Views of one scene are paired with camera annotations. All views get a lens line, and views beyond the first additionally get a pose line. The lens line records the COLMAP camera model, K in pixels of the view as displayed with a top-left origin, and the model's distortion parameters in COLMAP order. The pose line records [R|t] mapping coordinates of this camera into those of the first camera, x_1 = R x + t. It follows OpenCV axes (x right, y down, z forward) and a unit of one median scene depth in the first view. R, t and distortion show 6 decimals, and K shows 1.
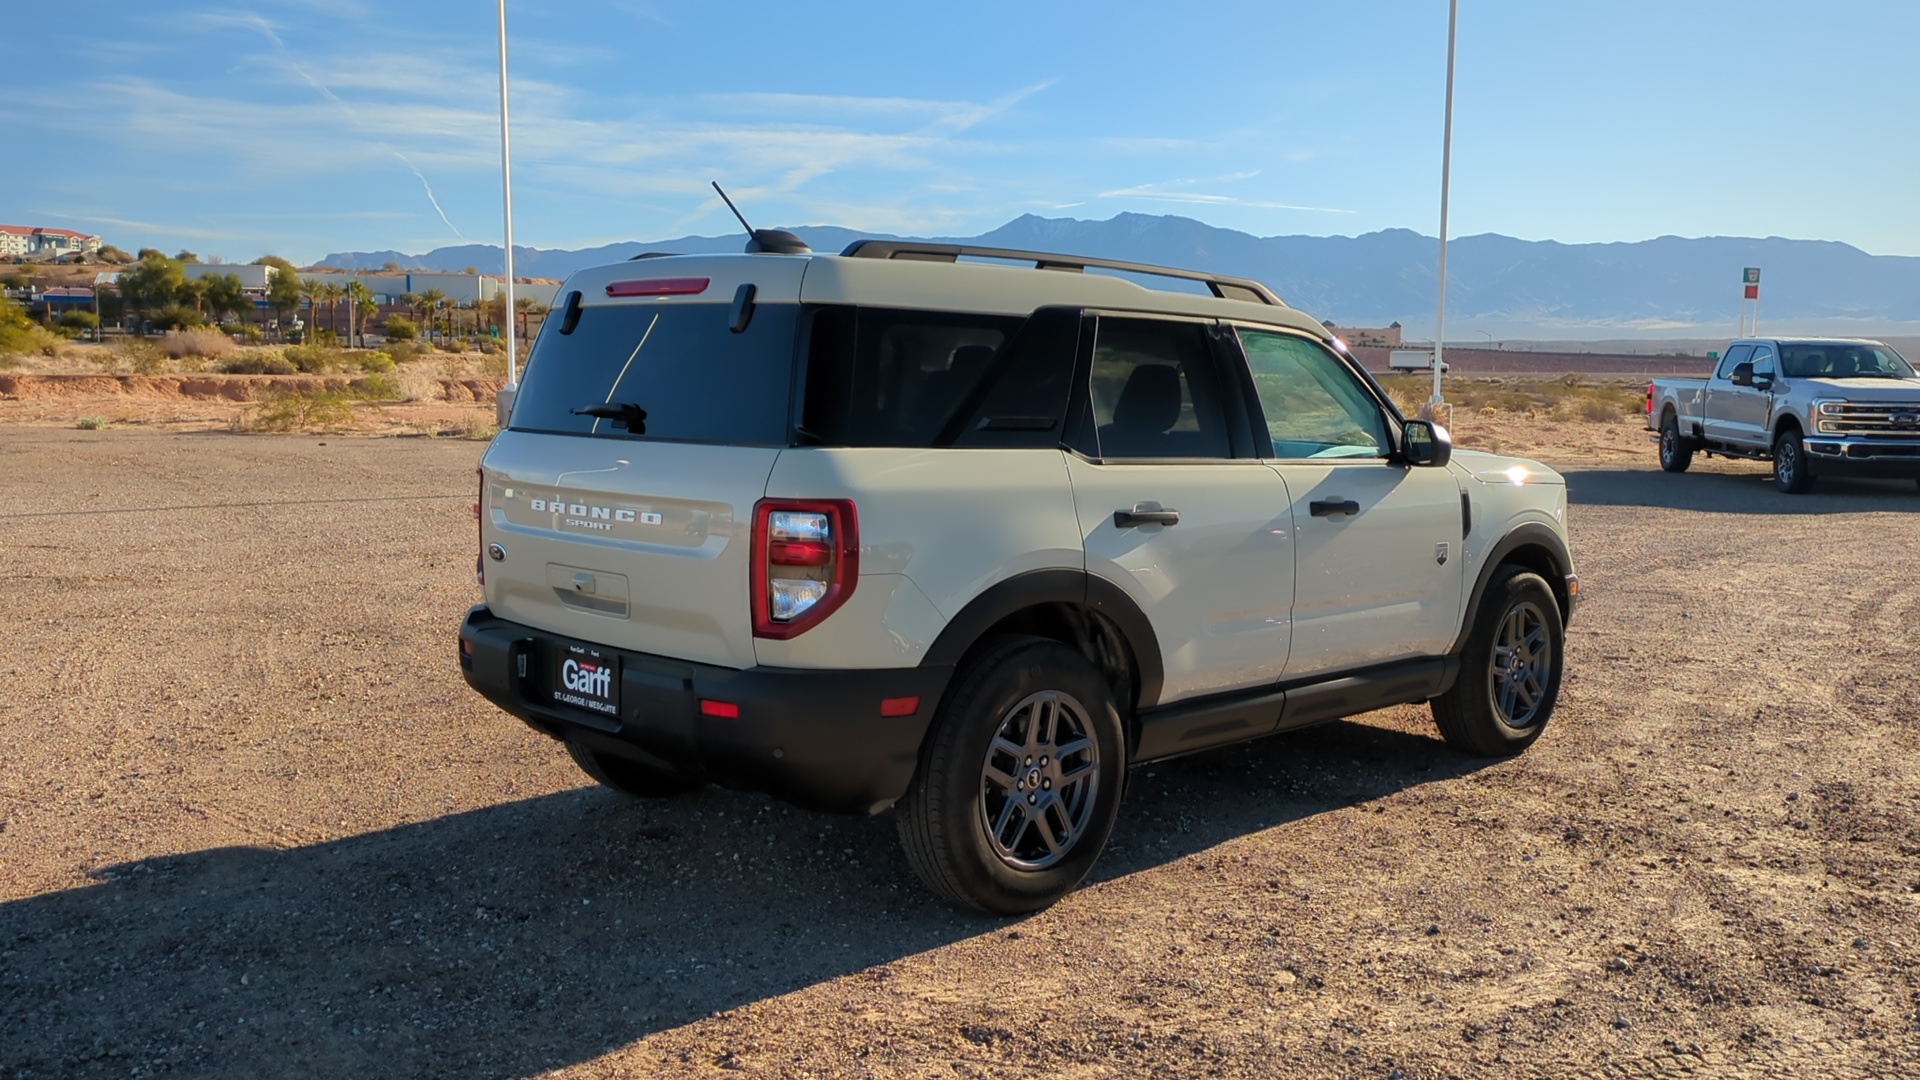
lens RADIAL K [[1641.3, 0, 980.6], [0, 1641.3, 547.5], [0, 0, 1]] dist [0.080067, -0.100137]
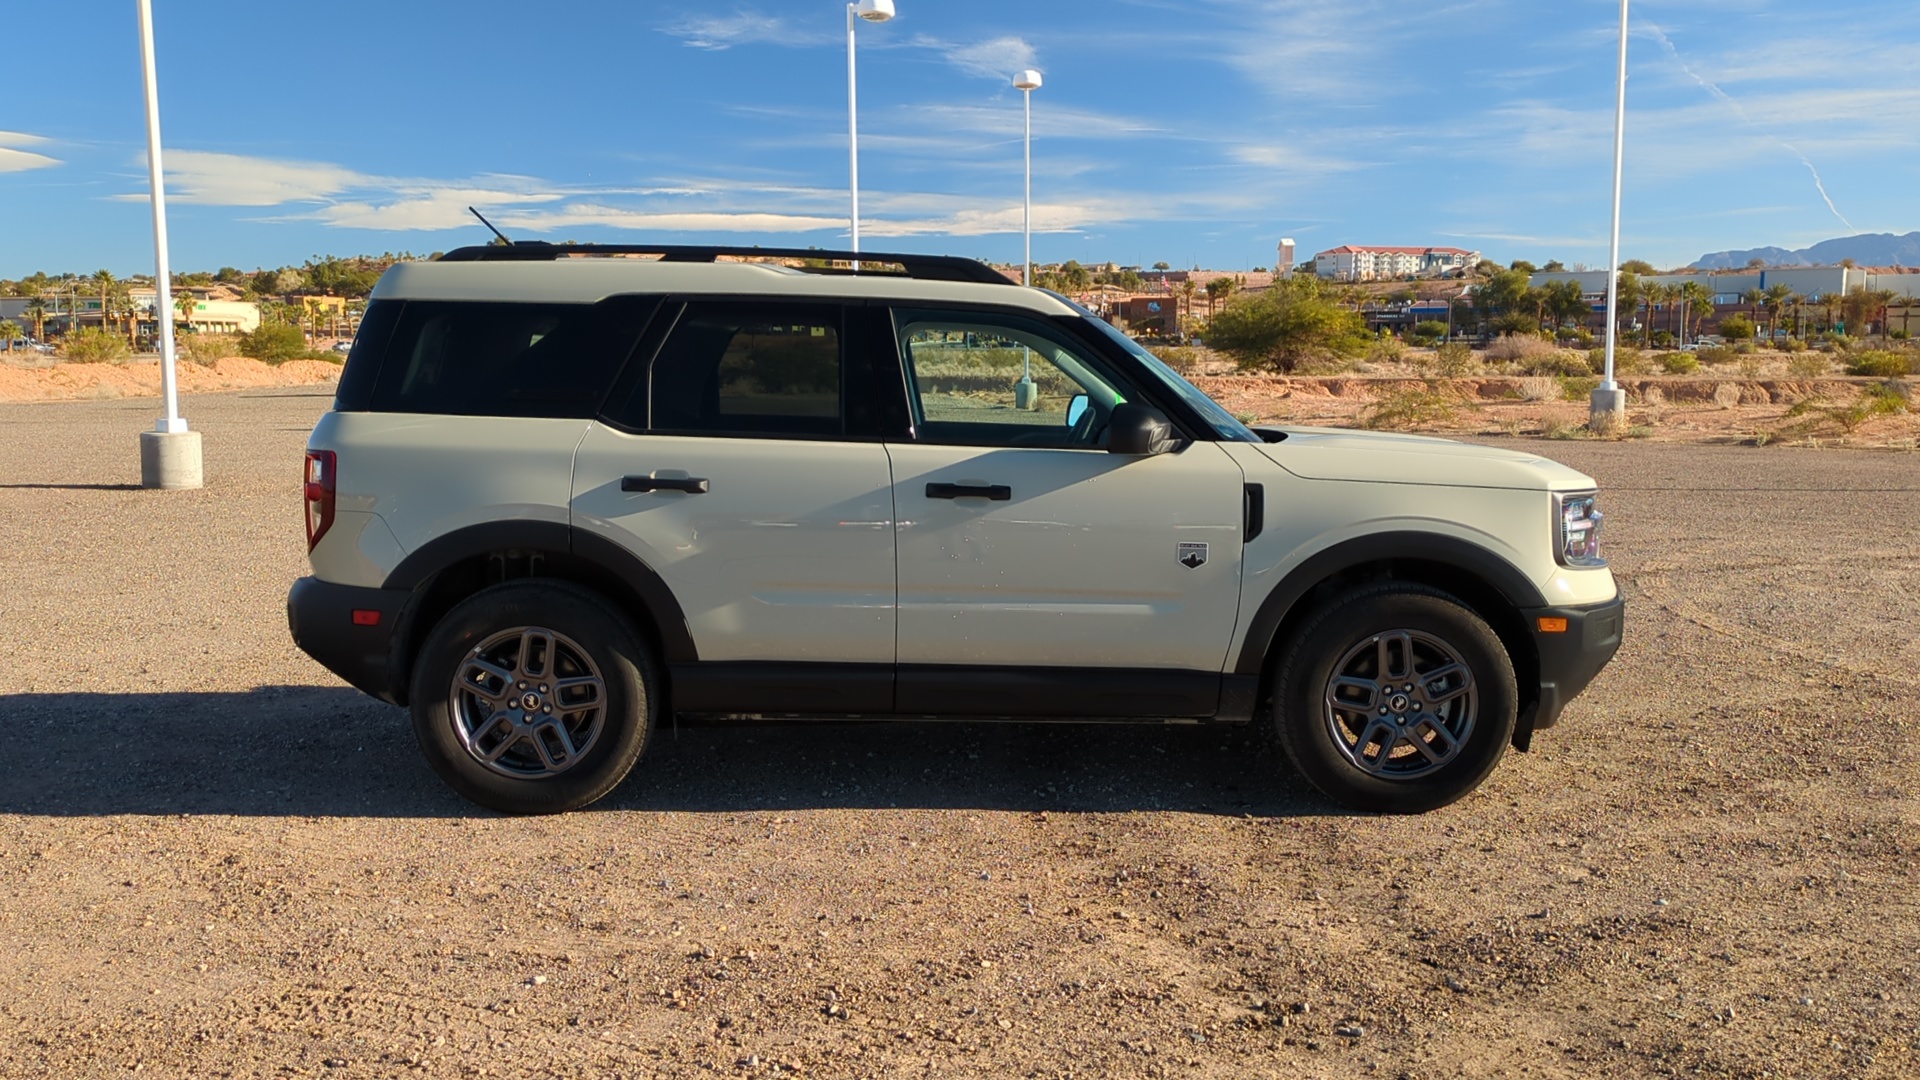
lens RADIAL K [[1641.3, 0, 980.6], [0, 1641.3, 547.5], [0, 0, 1]] dist [0.080067, -0.100137]
pose [[0.715948, 0.068053, -0.694829, 0.939826], [-0.069148, 0.997256, 0.026424, -0.018200], [0.694721, 0.029128, 0.718689, 0.335970]]
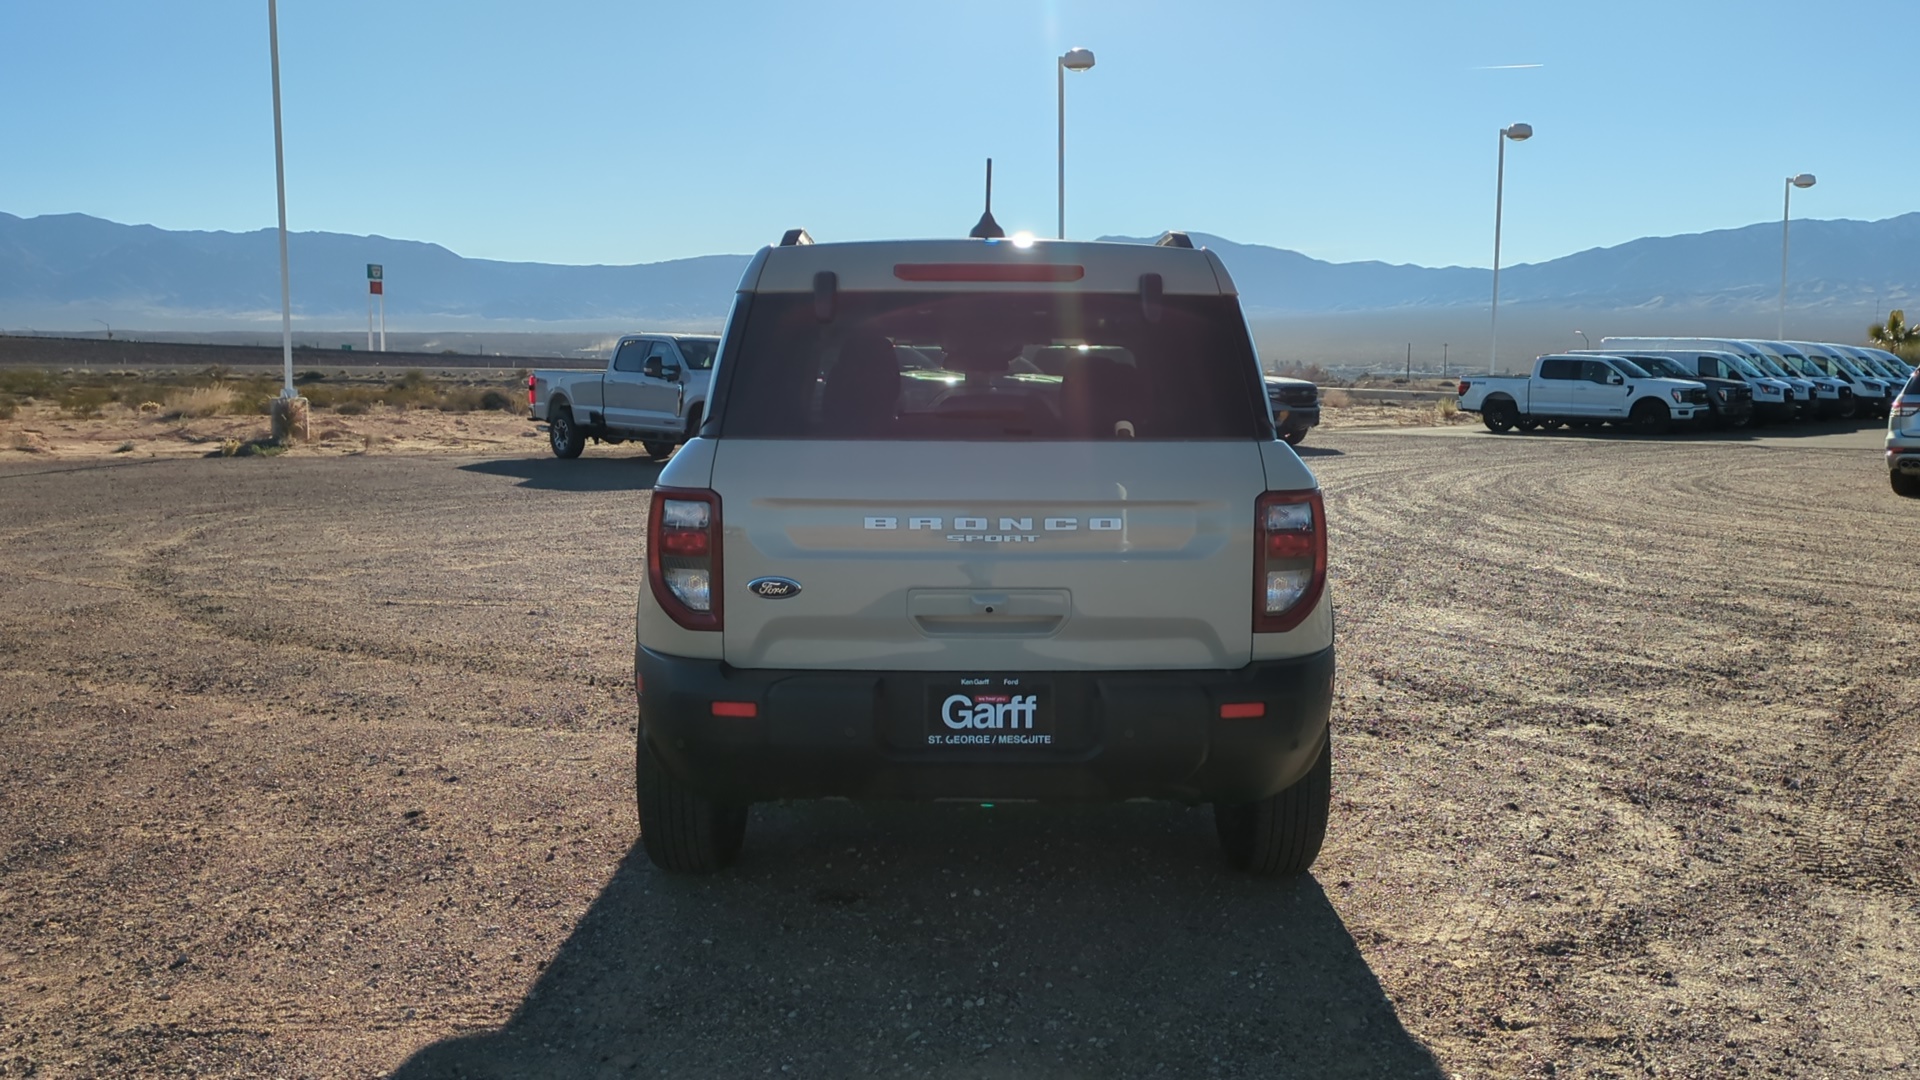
lens RADIAL K [[1640.9, 0, 960.0], [0, 1640.9, 540.0], [0, 0, 1]] dist [0.111488, -0.187517]
pose [[0.710537, -0.079753, 0.699126, -0.762089], [0.079824, 0.996278, 0.032524, -0.037992], [-0.699118, 0.032698, 0.714259, 0.333601]]
